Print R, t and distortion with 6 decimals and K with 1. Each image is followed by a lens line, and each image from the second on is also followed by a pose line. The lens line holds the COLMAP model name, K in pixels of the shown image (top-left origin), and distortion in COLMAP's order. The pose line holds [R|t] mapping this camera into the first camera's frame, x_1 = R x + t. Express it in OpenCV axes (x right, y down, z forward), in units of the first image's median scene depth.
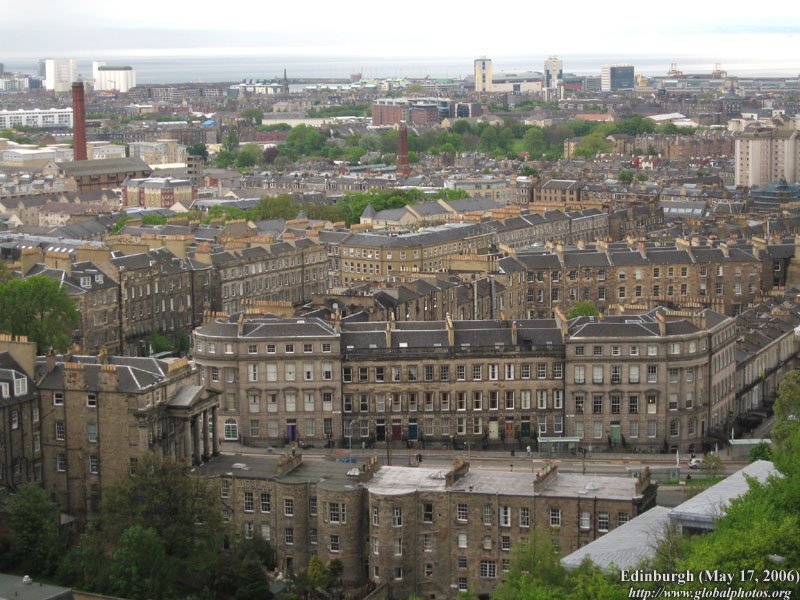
lens RADIAL K [[2146.0, 0, 399.9], [0, 2146.0, 299.9], [0, 0, 1]] dist [-0.438919, 0.000000]
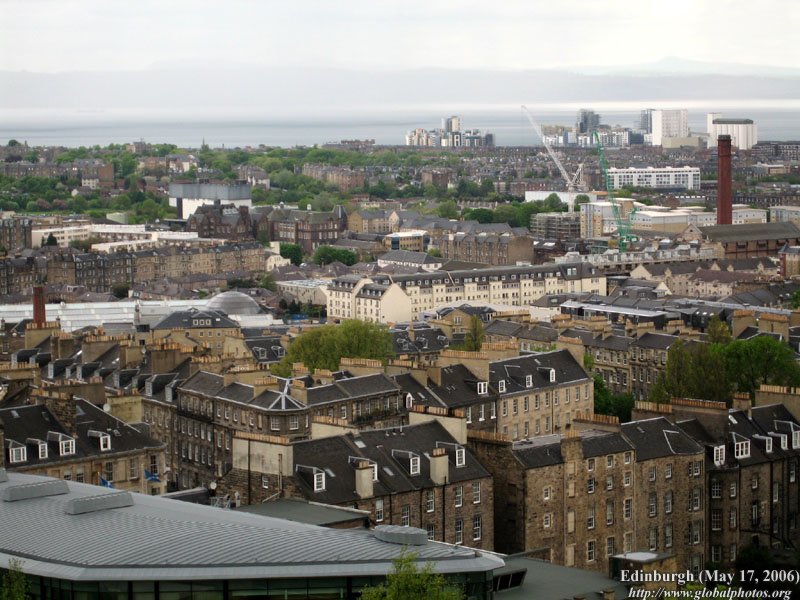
lens RADIAL K [[2173.1, 0, 400.2], [0, 2173.1, 299.2], [0, 0, 1]] dist [-0.106057, 0.000000]
pose [[0.934843, 0.022855, -0.354324, 0.042902], [-0.031096, 0.999362, -0.017581, -0.014833], [0.353696, 0.027454, 0.934958, 0.111488]]
